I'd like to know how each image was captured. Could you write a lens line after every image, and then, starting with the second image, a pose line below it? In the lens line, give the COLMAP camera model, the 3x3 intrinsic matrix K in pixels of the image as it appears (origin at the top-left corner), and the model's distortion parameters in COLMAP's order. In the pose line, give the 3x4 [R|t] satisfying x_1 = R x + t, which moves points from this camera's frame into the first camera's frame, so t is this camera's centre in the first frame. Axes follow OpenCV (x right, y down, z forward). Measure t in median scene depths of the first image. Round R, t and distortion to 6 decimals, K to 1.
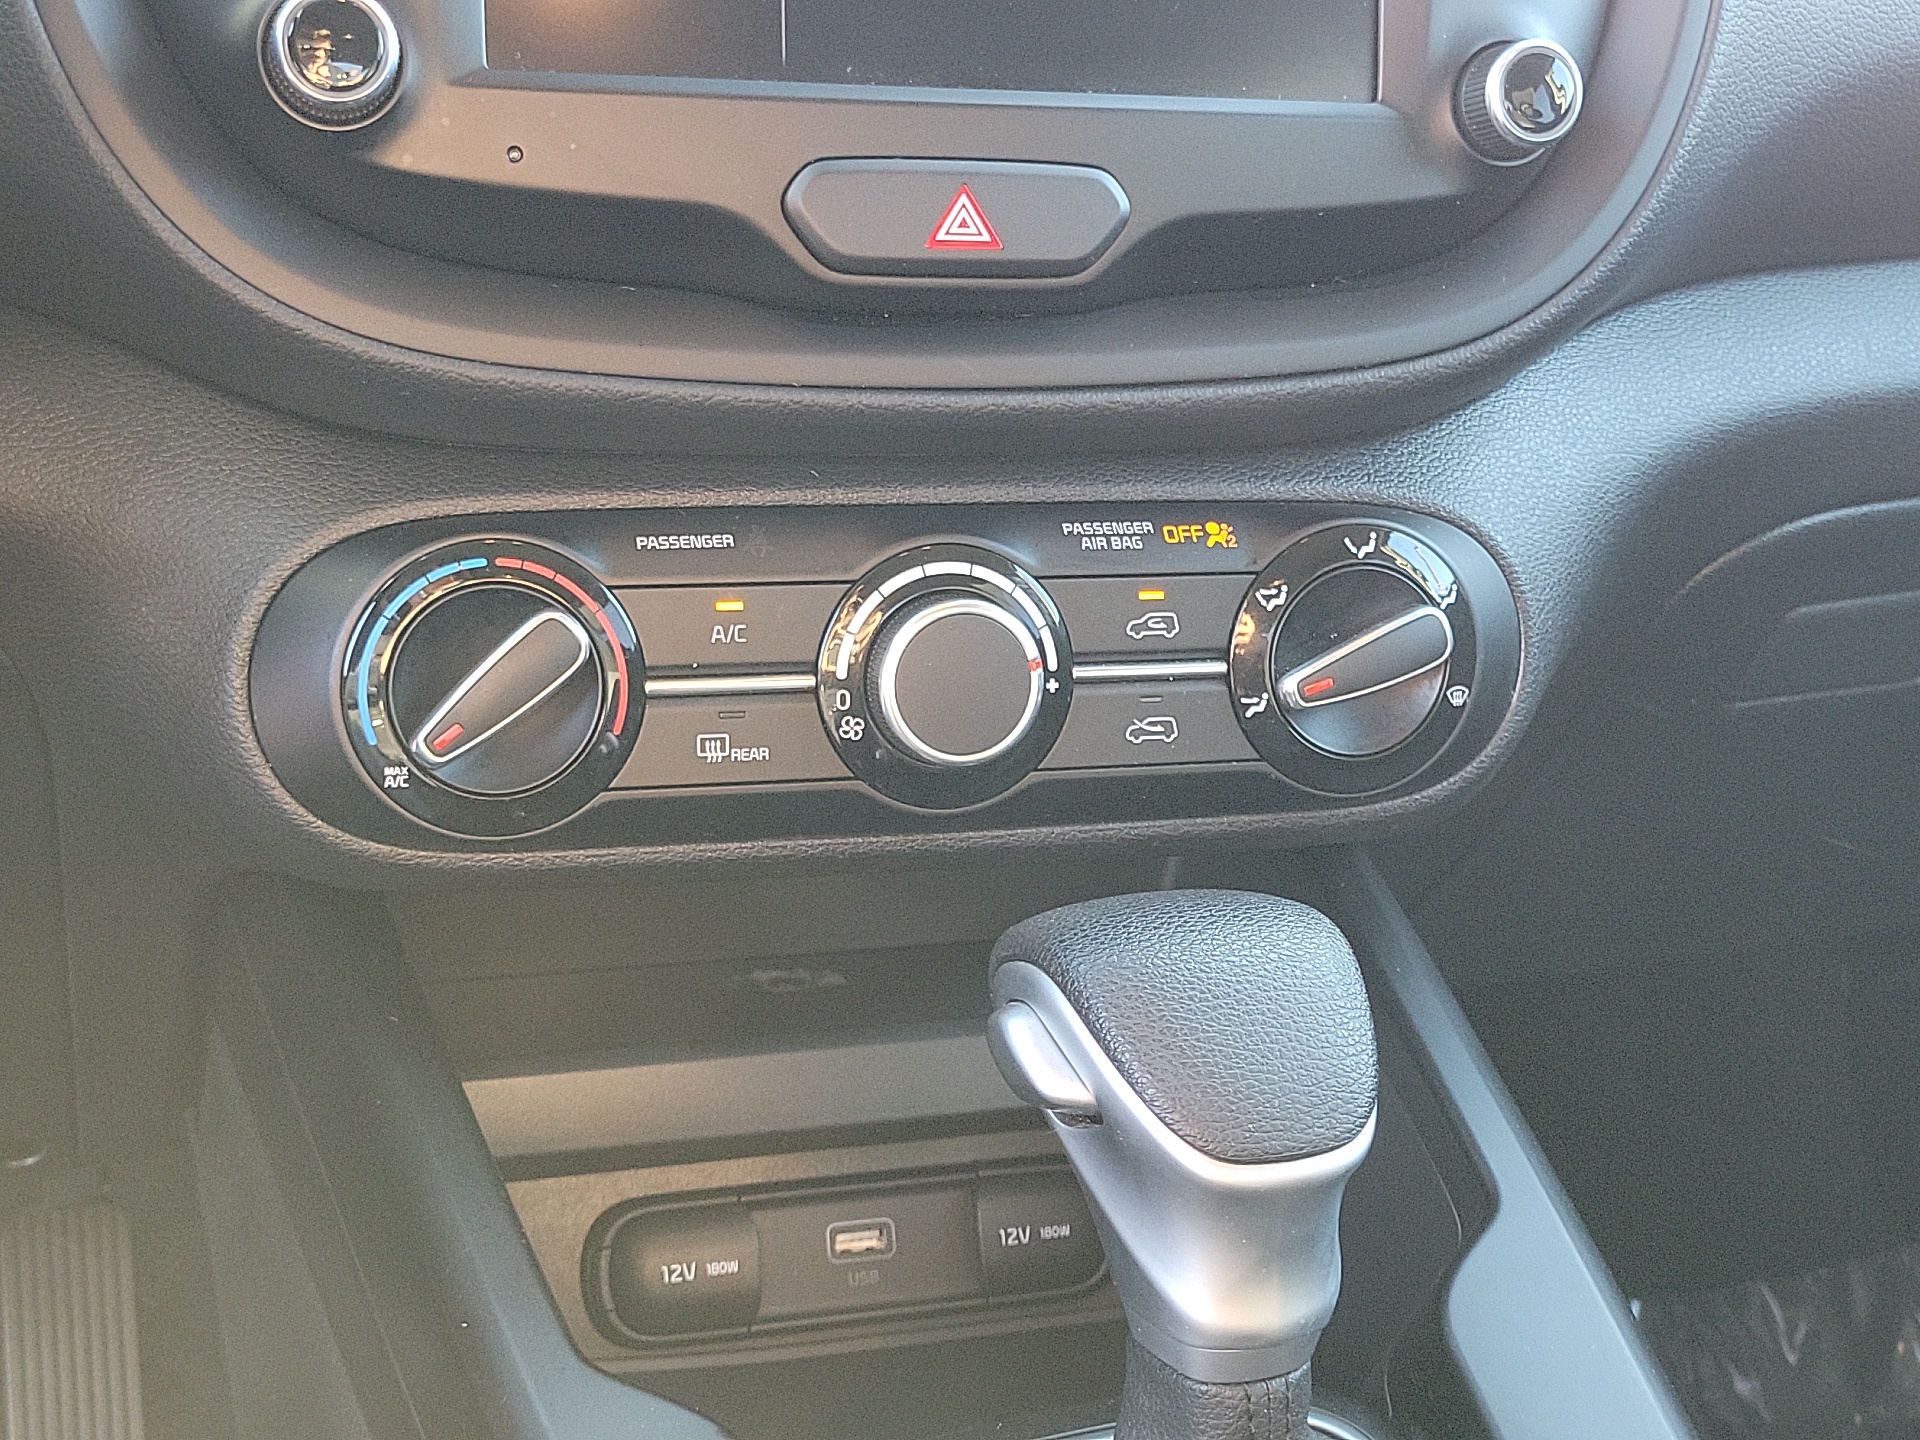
lens RADIAL K [[2373.8, 0, 934.6], [0, 2373.8, 755.5], [0, 0, 1]] dist [0.021681, 0.000000]
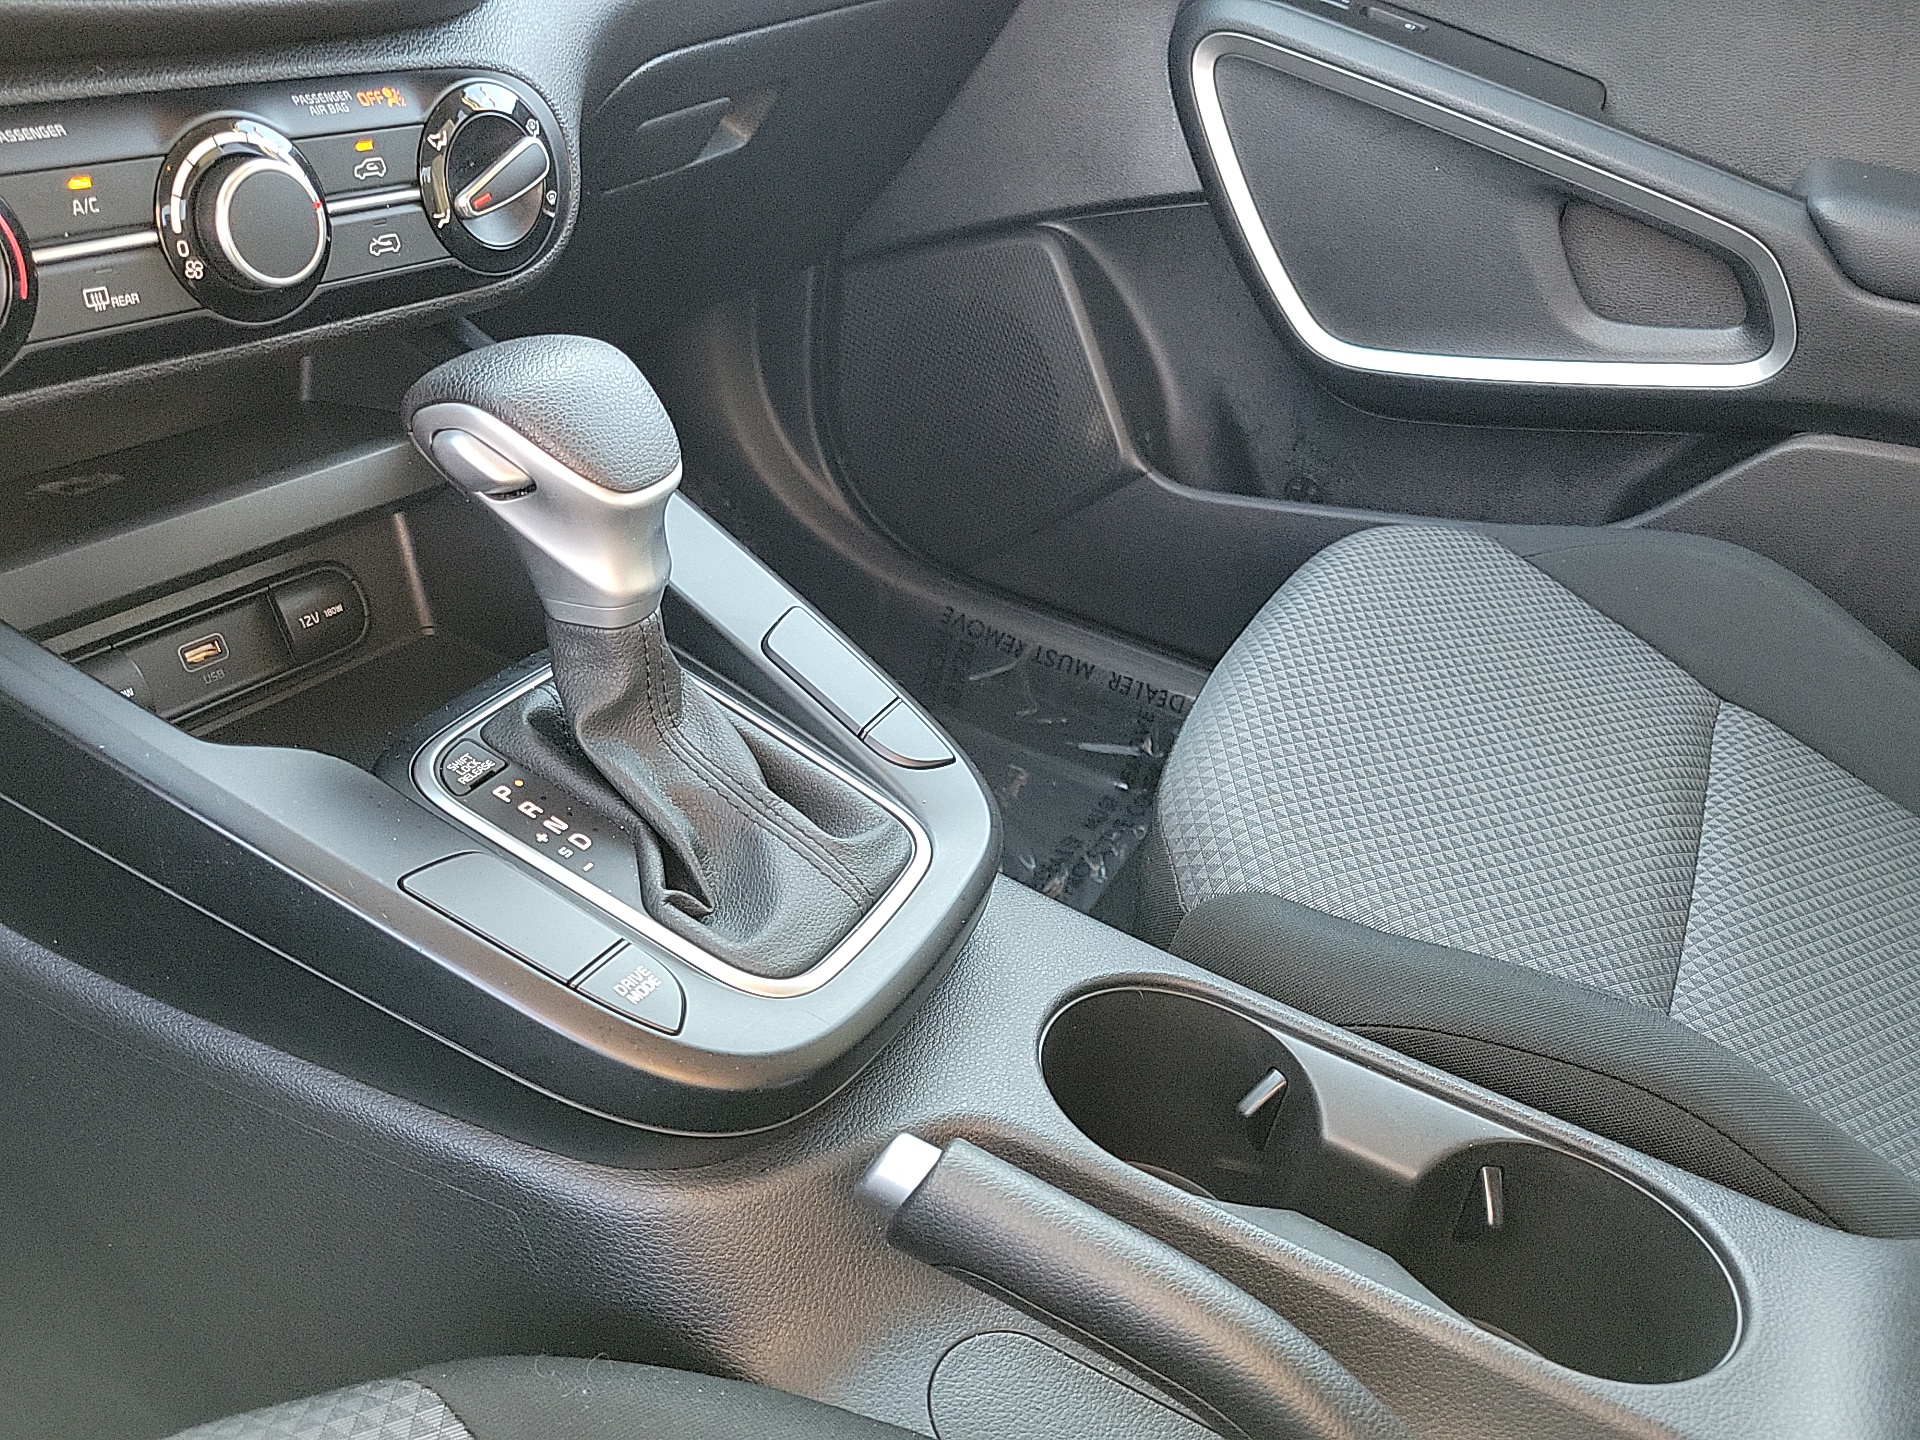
lens RADIAL K [[1589.7, 0, 963.2], [0, 1589.7, 729.2], [0, 0, 1]] dist [0.030251, -0.003801]
pose [[0.738694, -0.316830, 0.594937, -0.336925], [0.133561, 0.933942, 0.331532, -0.011308], [-0.660676, -0.165441, 0.732213, -0.007295]]
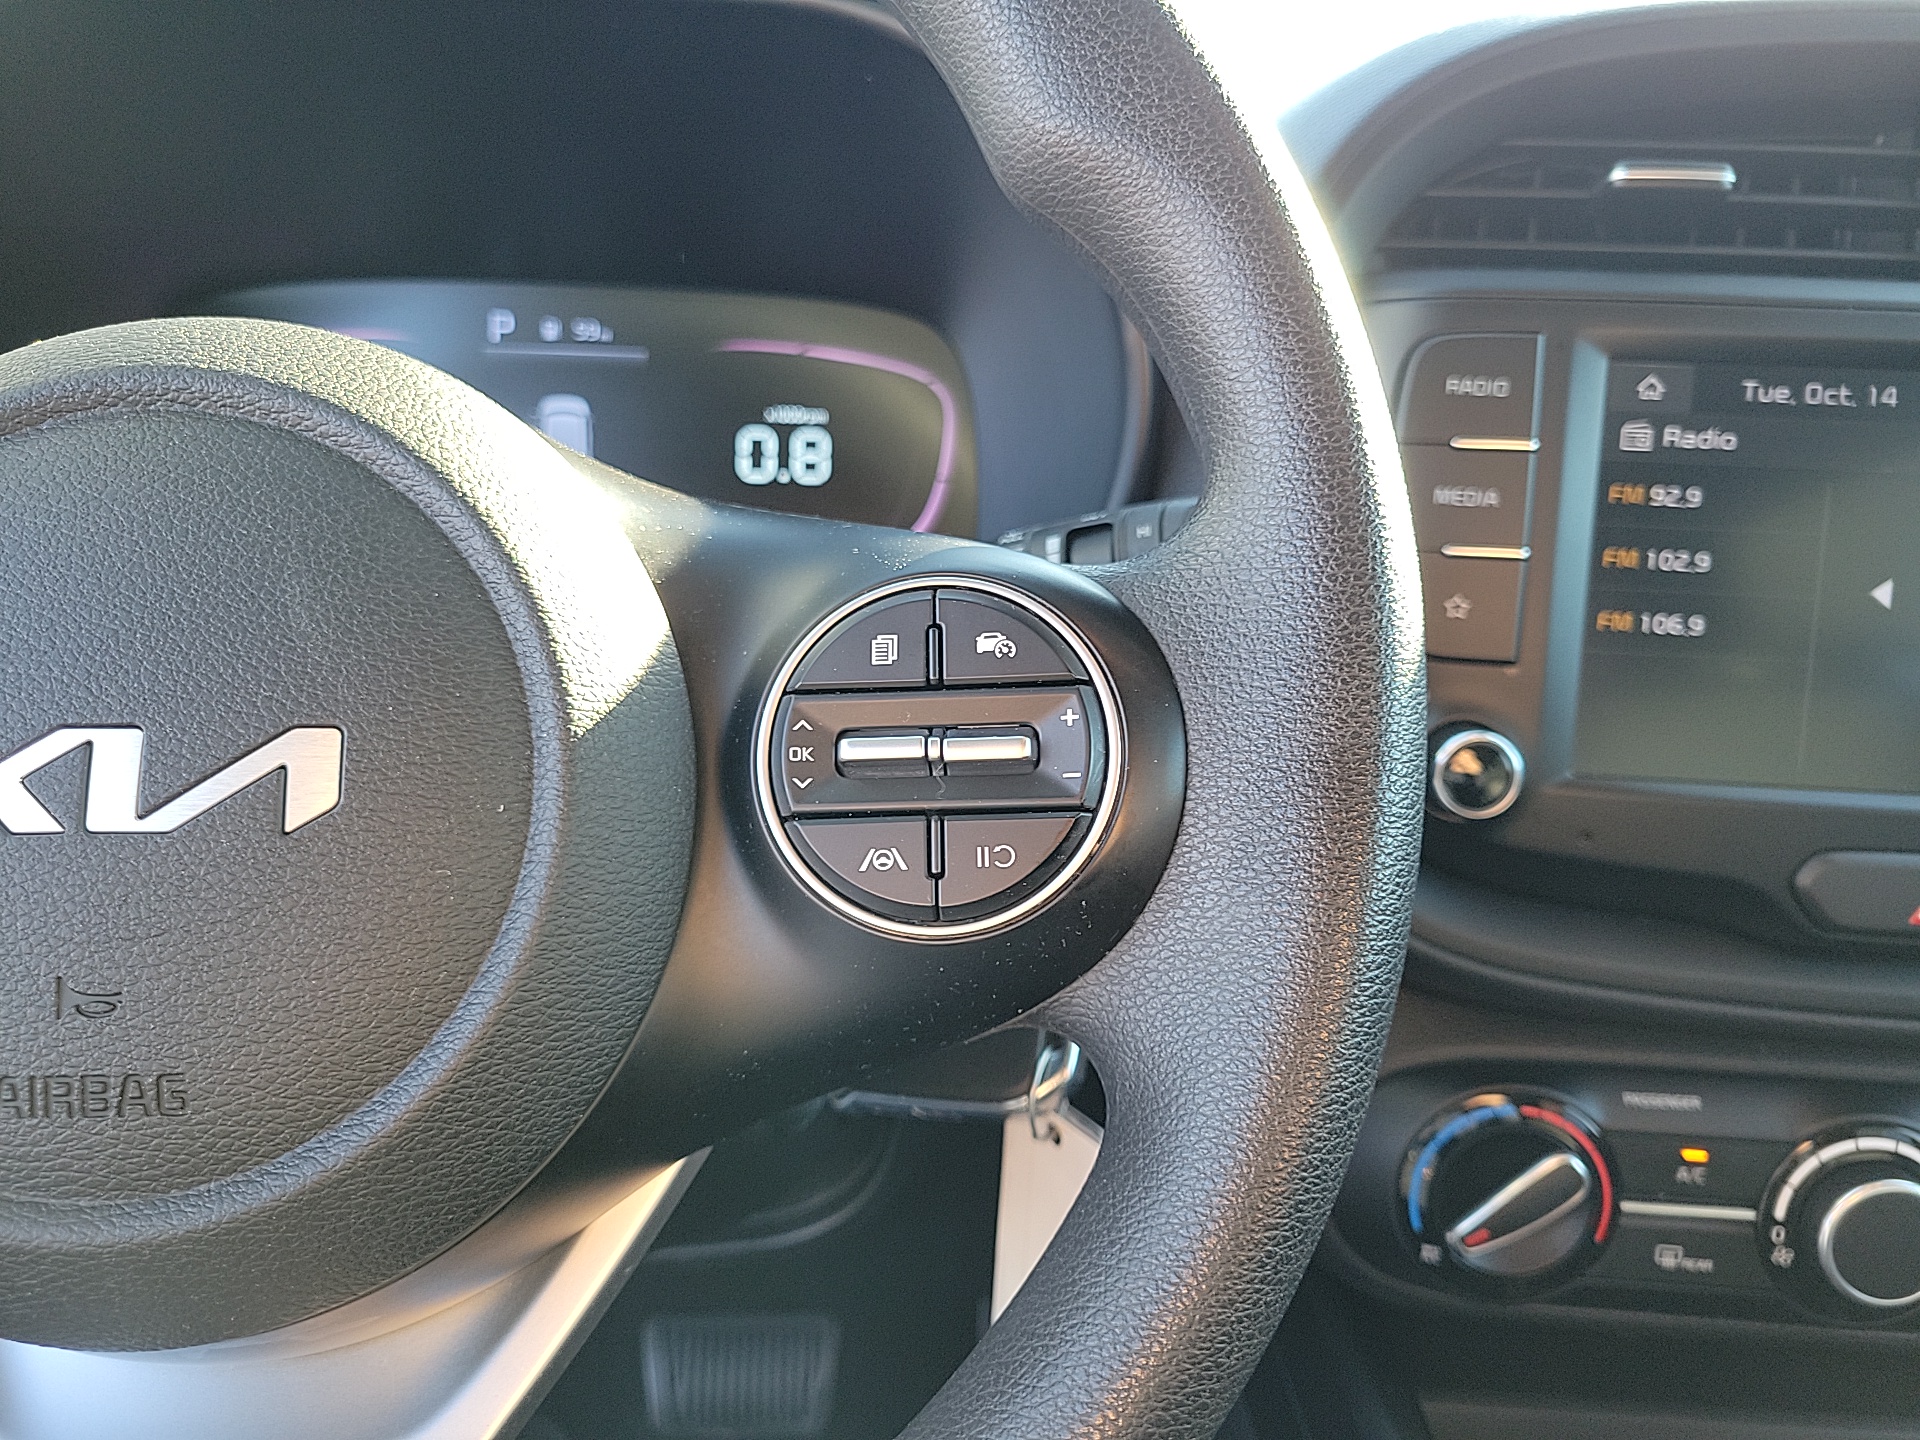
lens RADIAL K [[1479.0, 0, 945.8], [0, 1479.0, 715.7], [0, 0, 1]] dist [0.056673, -0.057650]
pose [[0.942736, 0.086549, -0.322114, -0.224535], [-0.095989, 0.995291, -0.013507, -0.246936], [0.319429, 0.043653, 0.946604, 0.072130]]
